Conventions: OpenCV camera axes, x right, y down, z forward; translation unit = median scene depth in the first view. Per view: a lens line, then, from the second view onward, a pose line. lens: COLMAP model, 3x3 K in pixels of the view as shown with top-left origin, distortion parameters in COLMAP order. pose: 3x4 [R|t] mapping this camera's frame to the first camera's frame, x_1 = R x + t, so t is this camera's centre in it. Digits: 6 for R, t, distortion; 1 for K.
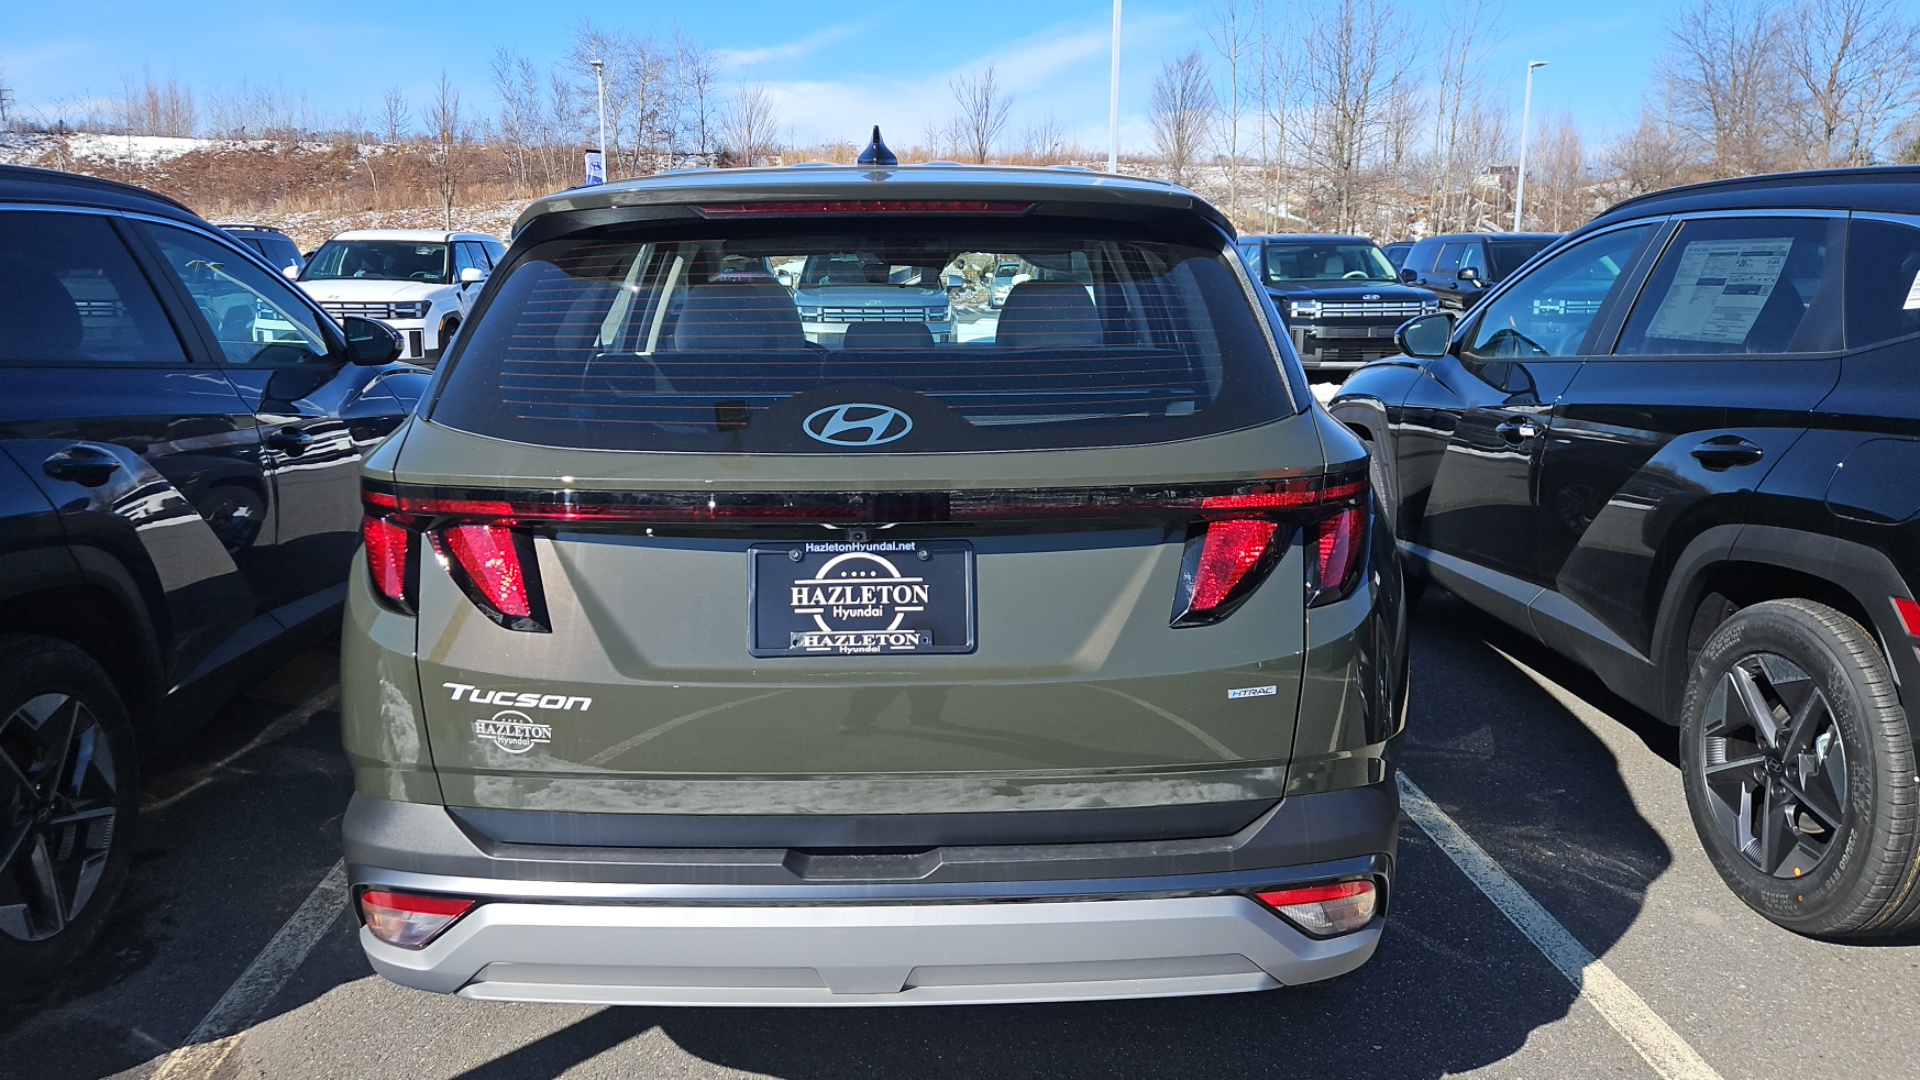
lens RADIAL K [[1399.8, 0, 959.4], [0, 1399.8, 544.1], [0, 0, 1]] dist [0.065372, -0.028131]
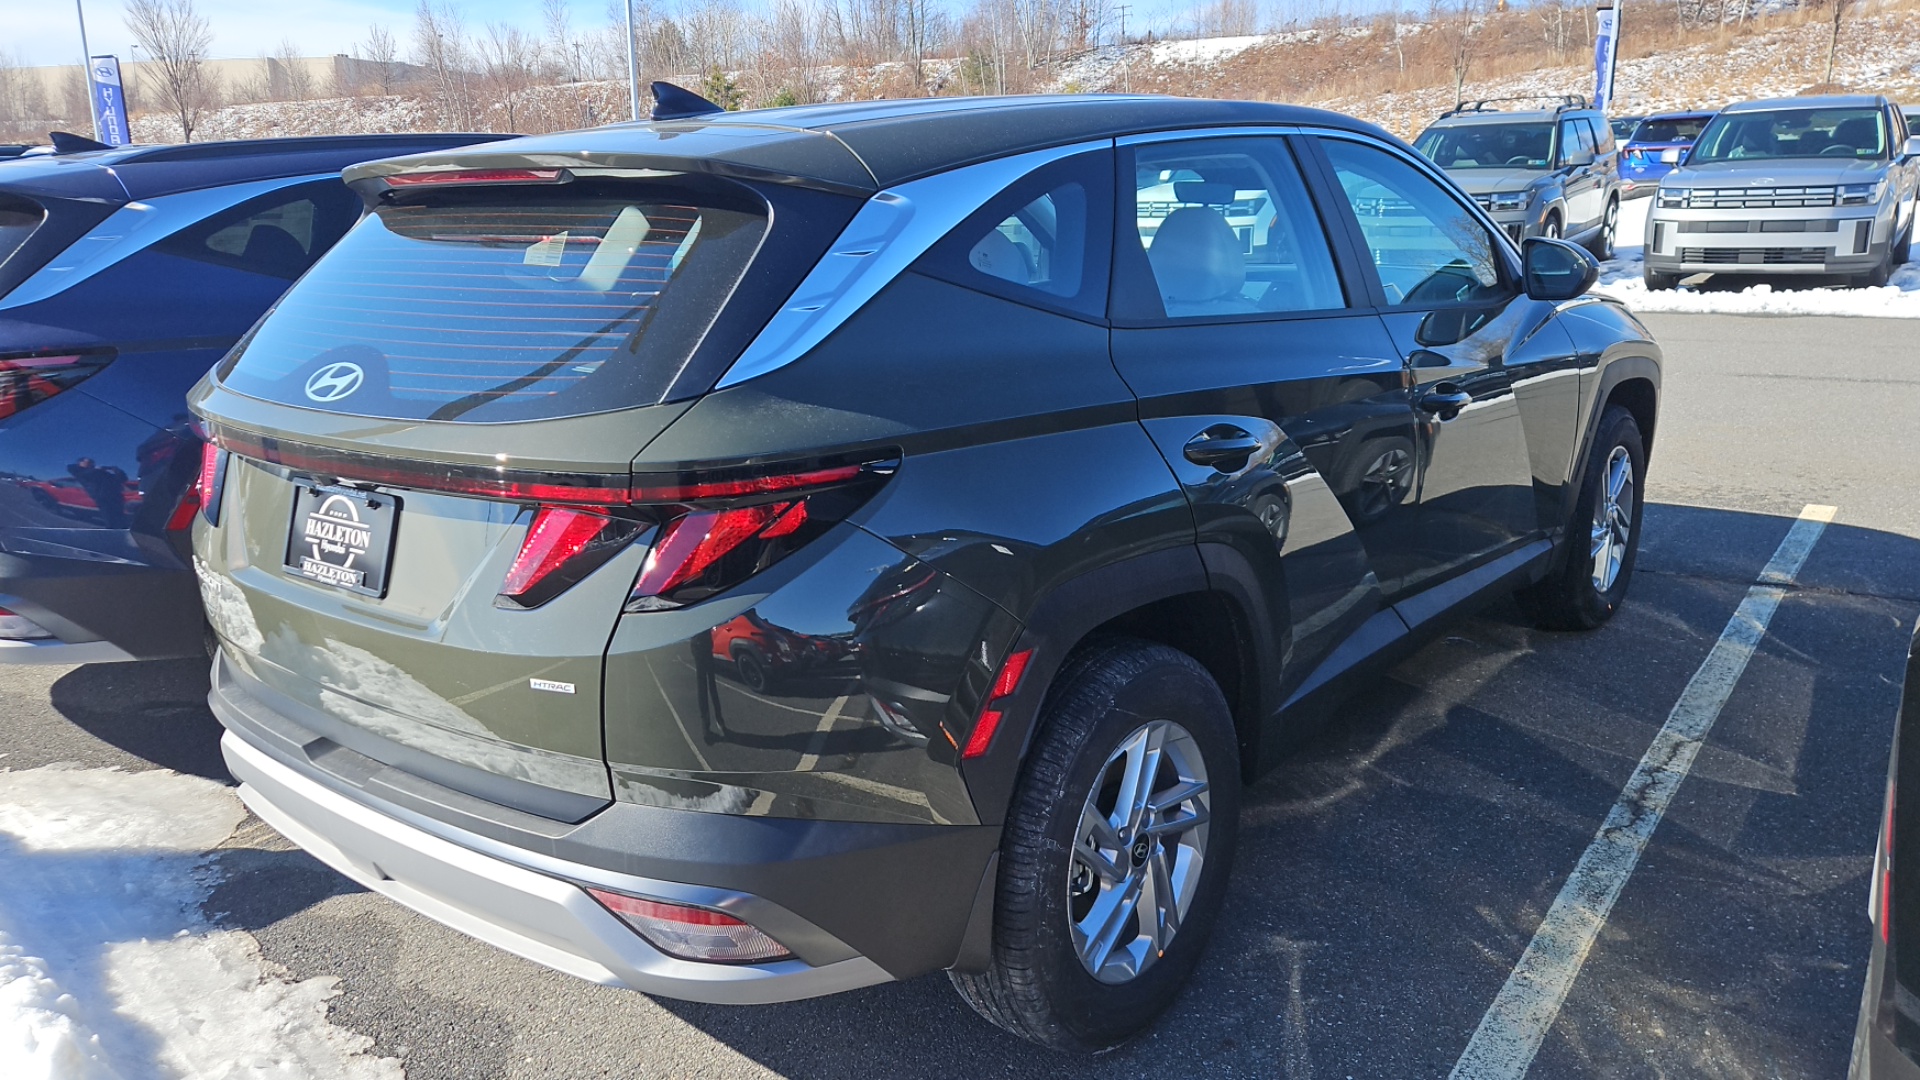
lens RADIAL K [[1399.8, 0, 944.9], [0, 1399.8, 546.2], [0, 0, 1]] dist [0.065372, -0.028131]
pose [[0.762786, 0.144298, -0.630345, 1.033785], [-0.091185, 0.989047, 0.116067, -0.131718], [0.640189, -0.031056, 0.767589, 0.431263]]
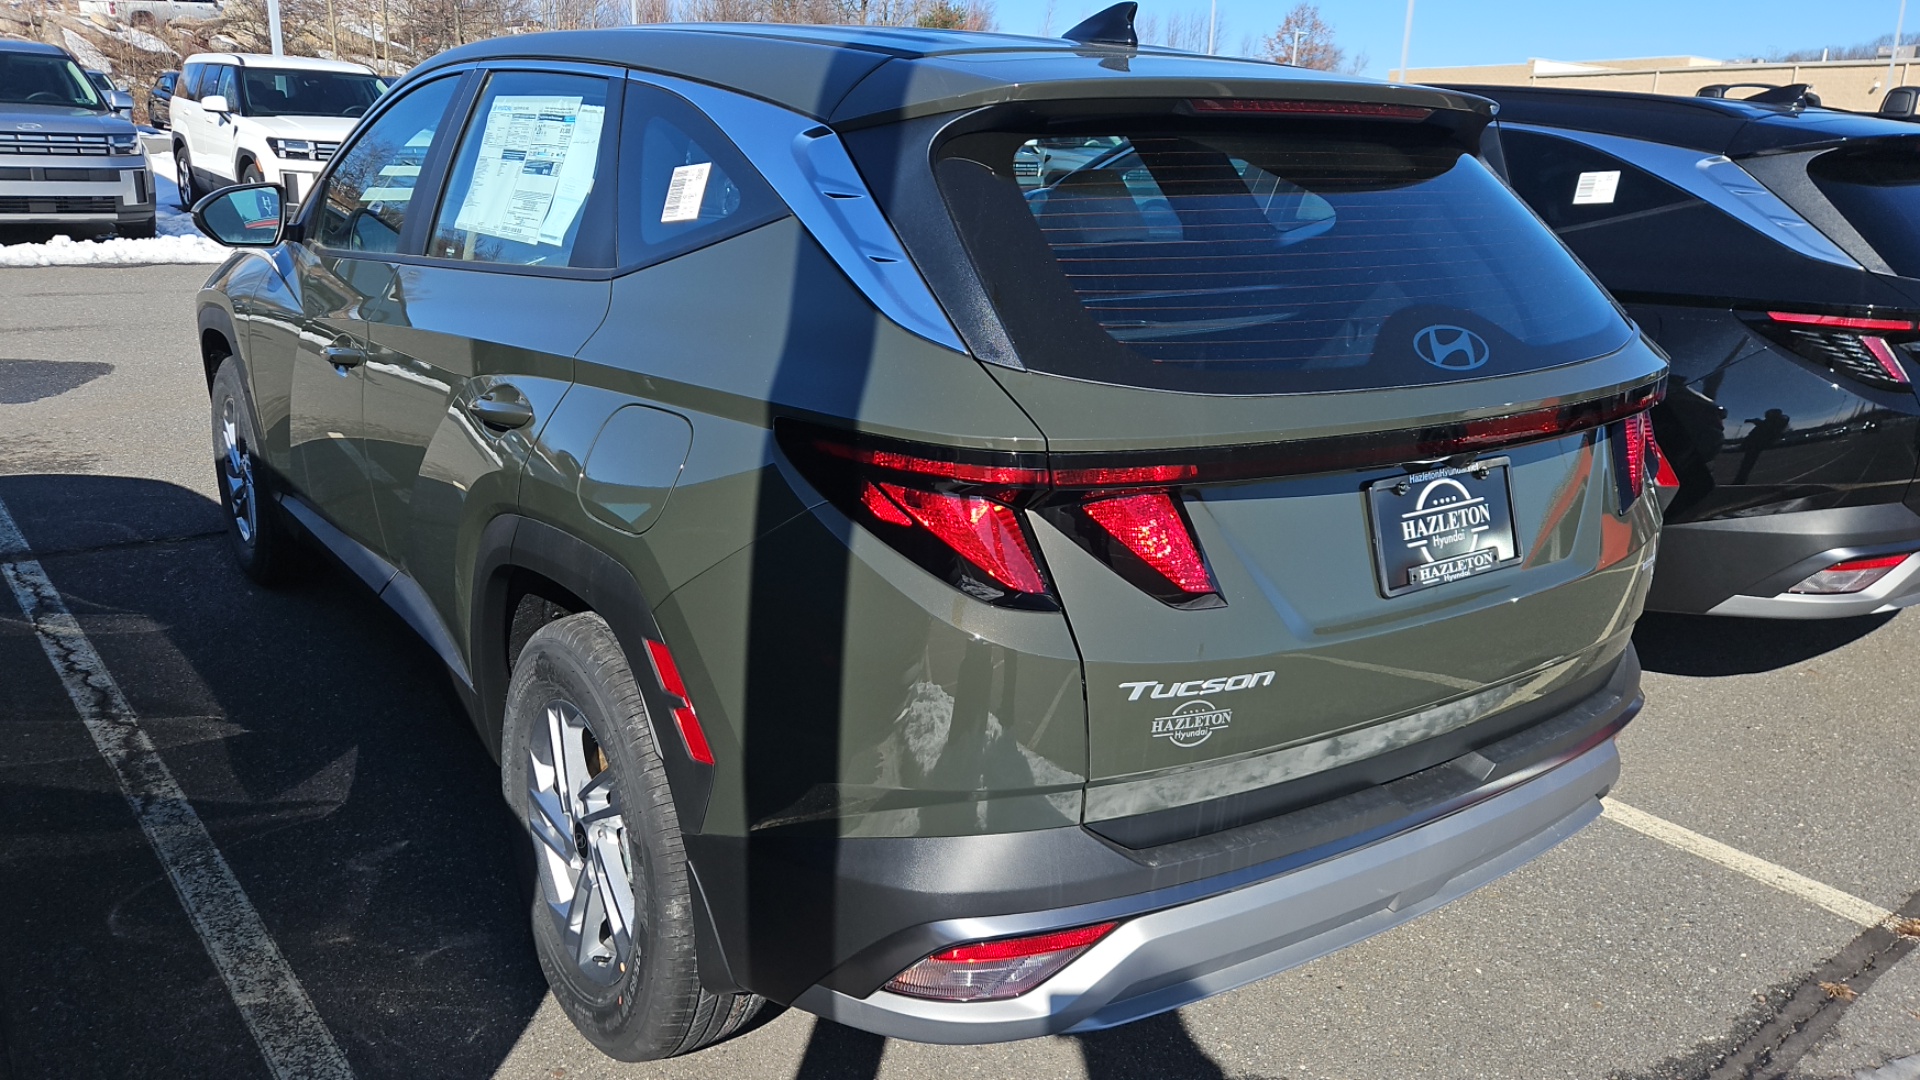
lens RADIAL K [[1399.8, 0, 947.3], [0, 1399.8, 534.7], [0, 0, 1]] dist [0.065372, -0.028131]
pose [[0.820218, -0.126309, 0.557932, -0.917667], [0.068283, 0.989964, 0.123732, -0.101743], [-0.567961, -0.063390, 0.820611, 0.381733]]
